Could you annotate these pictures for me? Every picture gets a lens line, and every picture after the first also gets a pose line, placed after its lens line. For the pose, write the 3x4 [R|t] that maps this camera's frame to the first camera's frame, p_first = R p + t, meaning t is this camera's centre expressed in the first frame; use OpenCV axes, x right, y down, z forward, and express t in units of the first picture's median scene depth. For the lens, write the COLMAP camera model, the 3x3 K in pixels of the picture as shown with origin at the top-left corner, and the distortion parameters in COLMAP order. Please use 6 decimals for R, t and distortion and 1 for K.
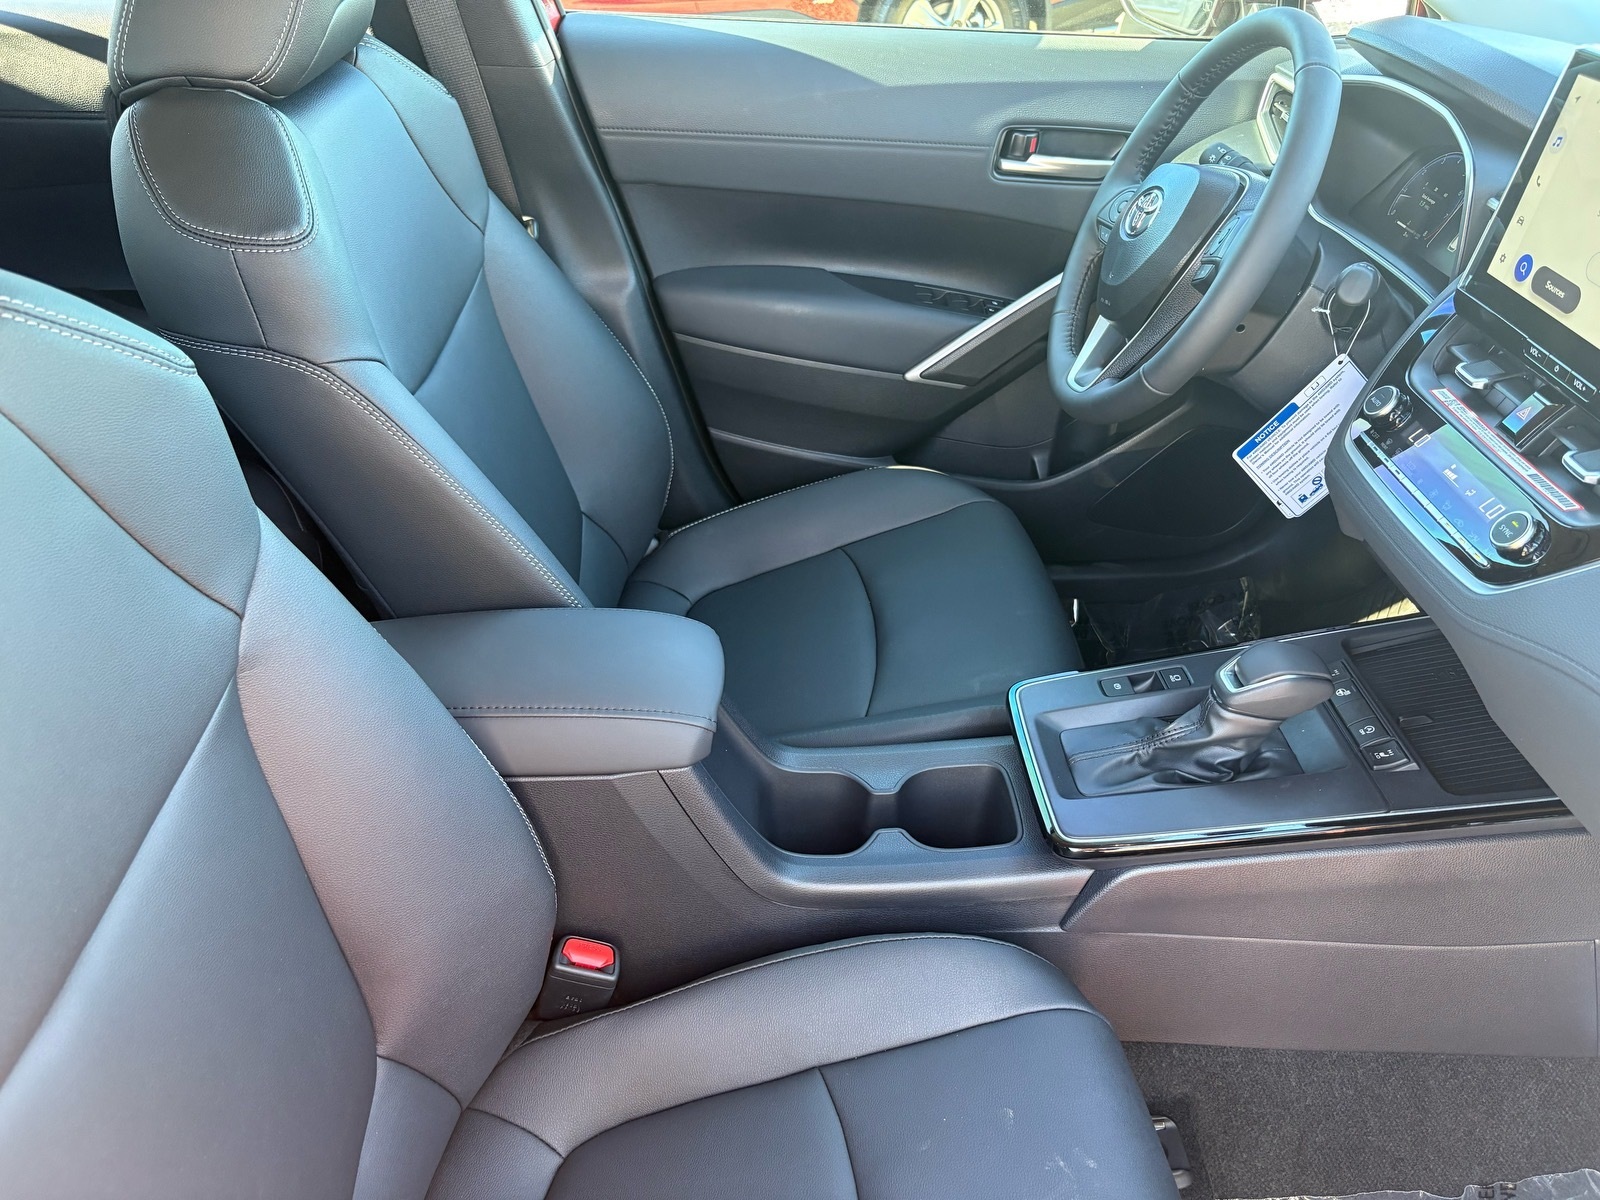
lens RADIAL K [[1230.1, 0, 800.0], [0, 1230.1, 600.0], [0, 0, 1]] dist [0.030270, -0.007317]
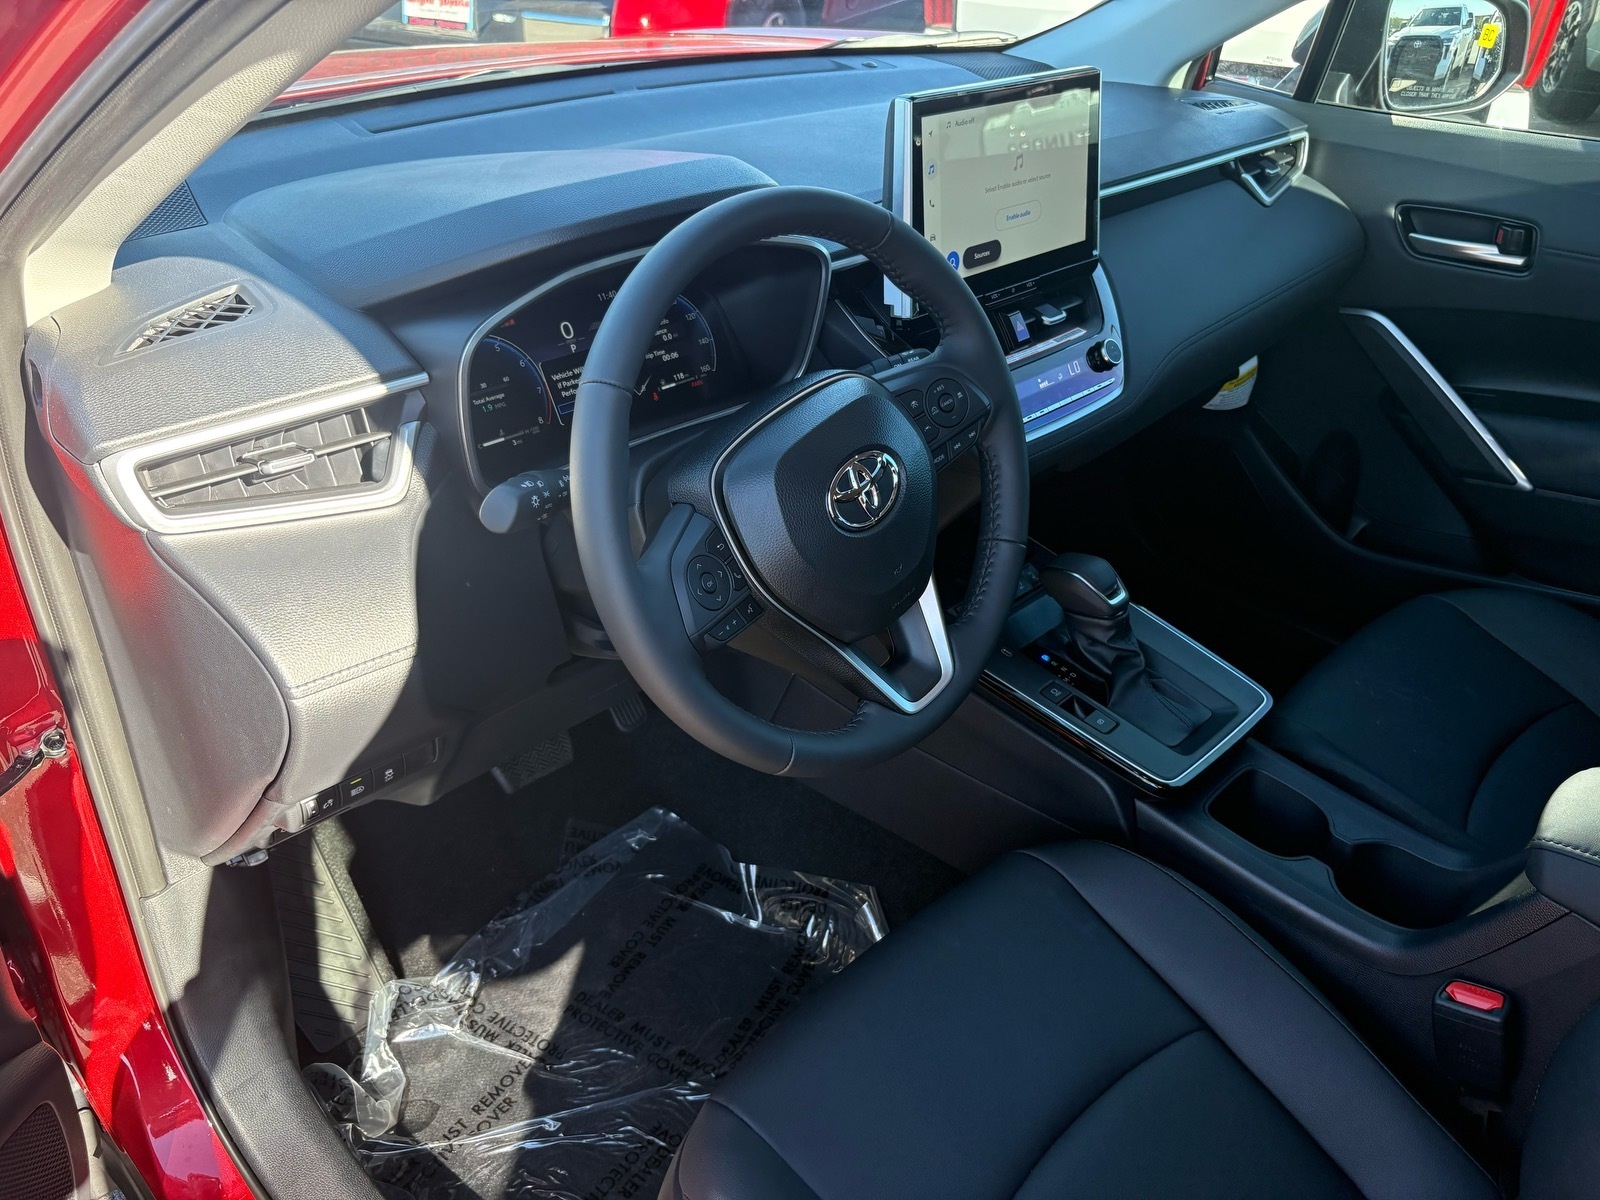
lens RADIAL K [[1233.9, 0, 792.5], [0, 1233.9, 585.8], [0, 0, 1]] dist [0.009661, -0.007365]
pose [[-0.671155, -0.408851, 0.618379, -0.183234], [0.382405, 0.523669, 0.761273, -0.970101], [-0.635073, 0.747403, -0.195117, 1.398126]]
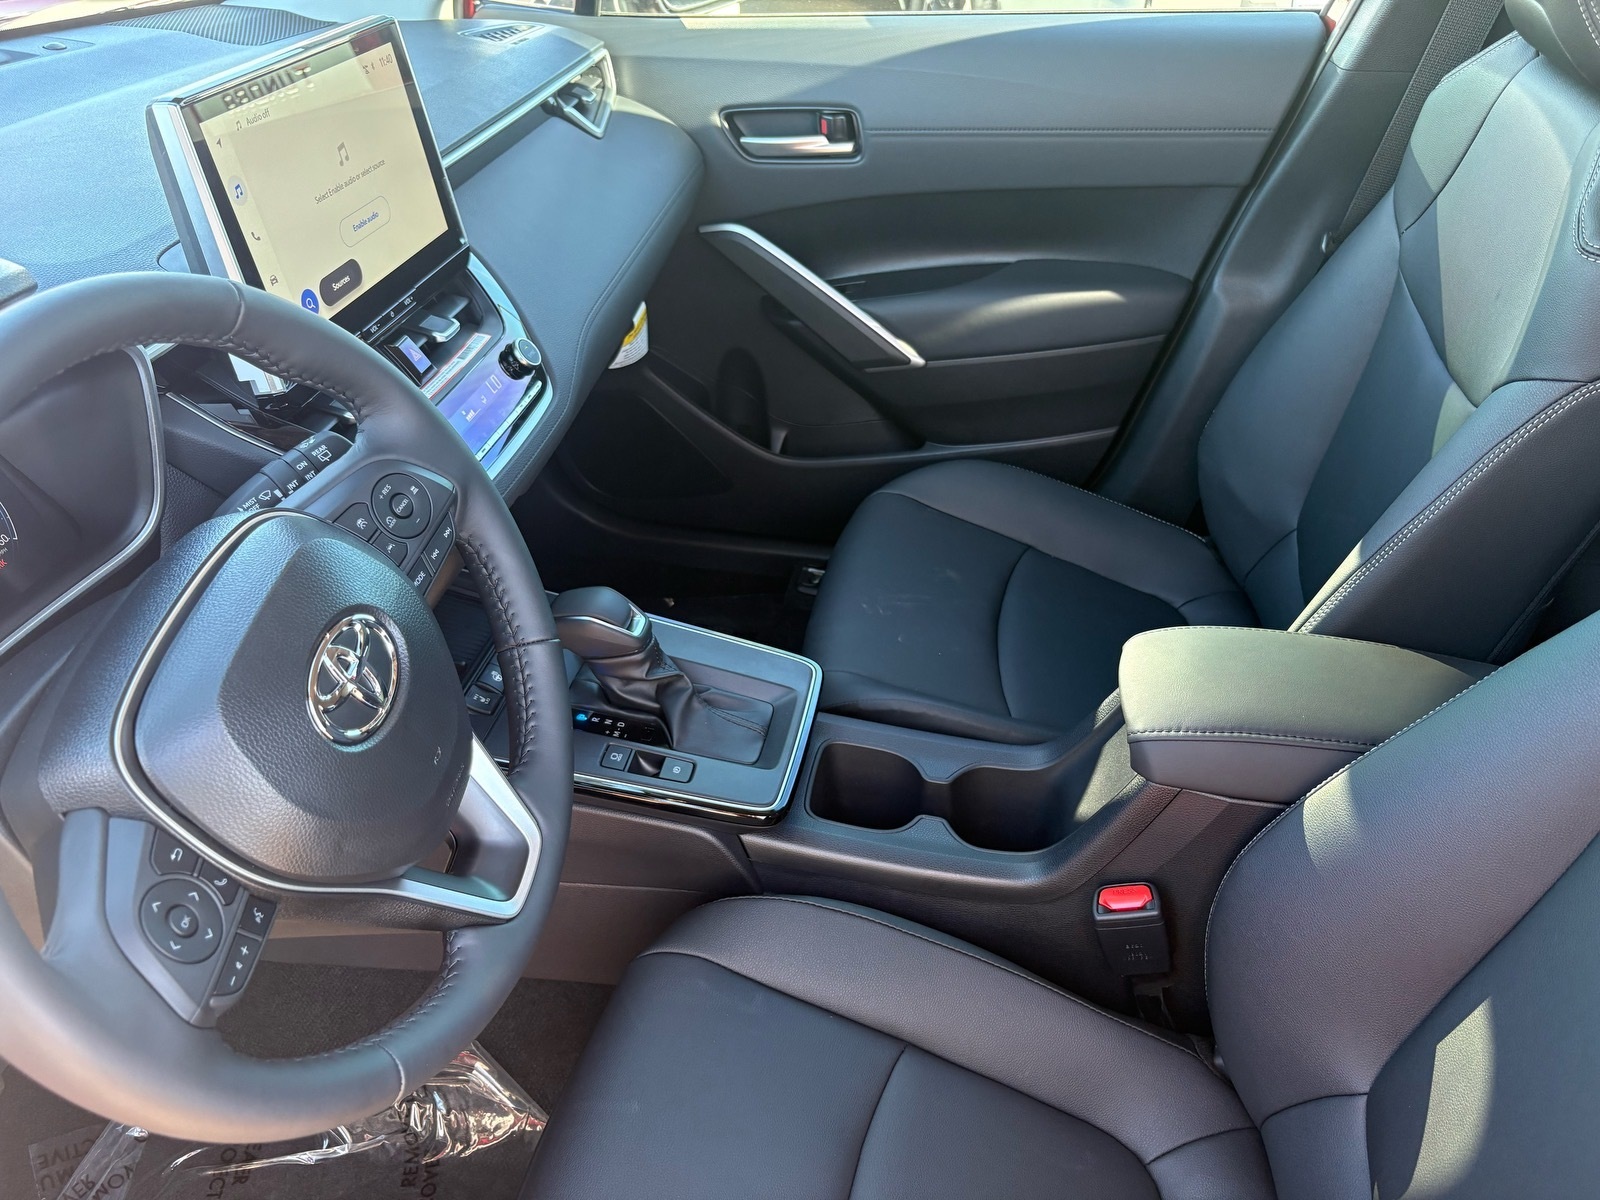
lens RADIAL K [[1230.1, 0, 800.0], [0, 1230.1, 600.0], [0, 0, 1]] dist [0.030270, -0.007317]
pose [[-0.971472, -0.132401, 0.196752, 0.003828], [0.134892, 0.373866, 0.917621, -0.878384], [-0.195053, 0.917984, -0.345340, 1.287247]]
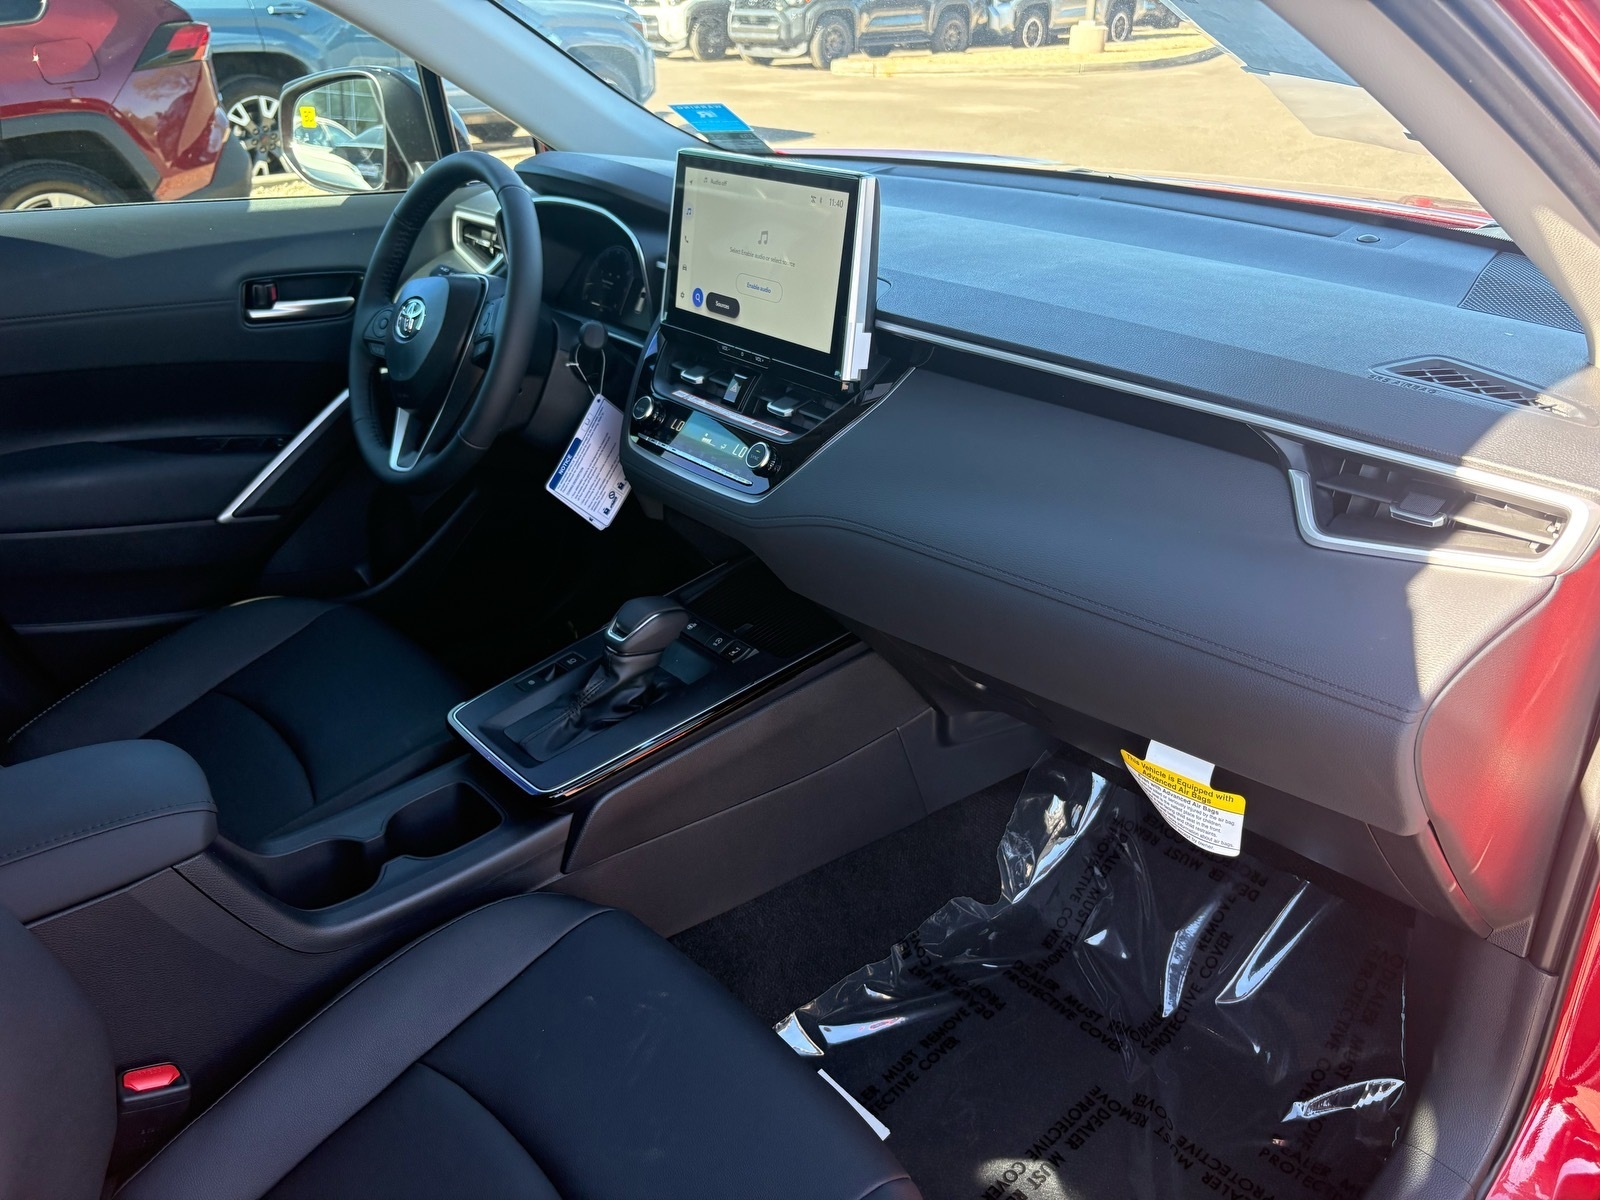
lens RADIAL K [[1233.9, 0, 792.5], [0, 1233.9, 585.8], [0, 0, 1]] dist [0.009661, -0.007365]
pose [[0.793498, -0.274430, 0.543184, -0.179676], [0.347125, 0.937217, -0.033584, 0.118552], [-0.499865, 0.215202, 0.838942, -0.165961]]
